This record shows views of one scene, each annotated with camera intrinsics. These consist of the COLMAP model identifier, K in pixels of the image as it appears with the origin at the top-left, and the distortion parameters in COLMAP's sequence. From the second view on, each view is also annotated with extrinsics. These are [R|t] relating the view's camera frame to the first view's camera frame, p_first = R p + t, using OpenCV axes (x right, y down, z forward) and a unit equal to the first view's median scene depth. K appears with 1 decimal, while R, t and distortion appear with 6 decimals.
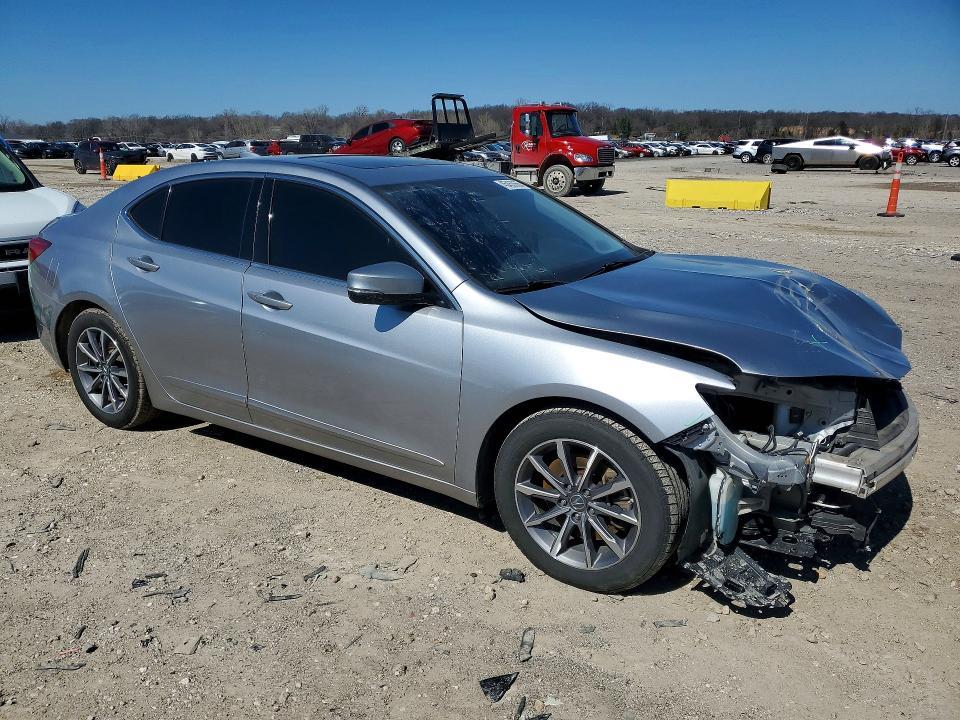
lens RADIAL K [[796.1, 0, 465.3], [0, 796.1, 360.3], [0, 0, 1]] dist [0.001862, 0.000434]
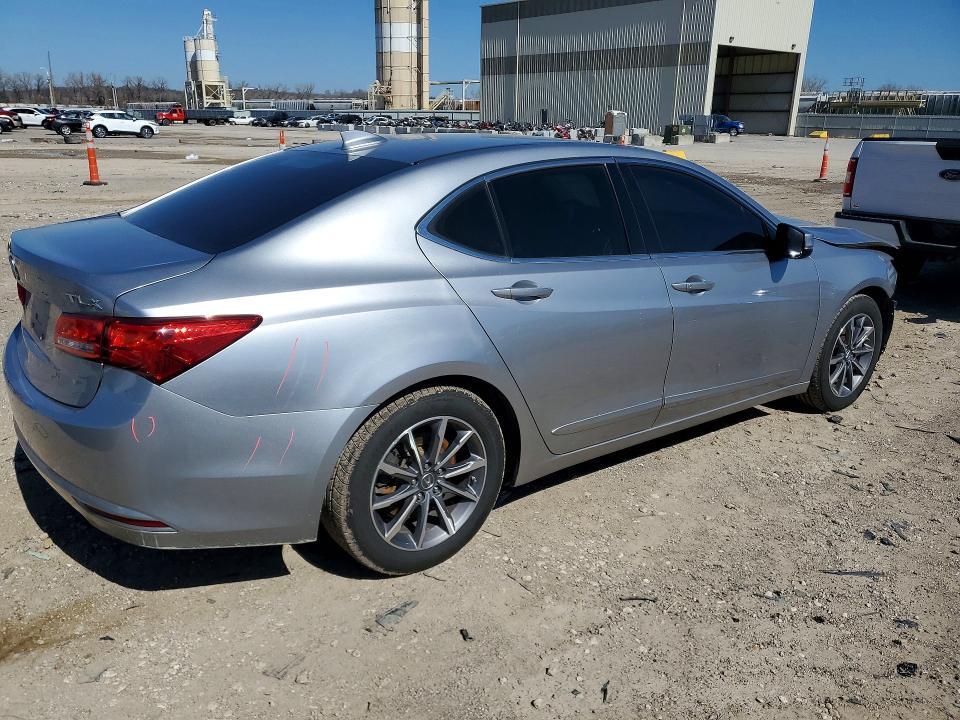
lens RADIAL K [[796.1, 0, 465.3], [0, 796.1, 360.3], [0, 0, 1]] dist [0.001862, 0.000434]
pose [[0.302179, -0.269206, 0.914449, -1.125335], [0.231854, 0.951243, 0.203422, -0.227755], [-0.924625, 0.150548, 0.349862, 0.835250]]
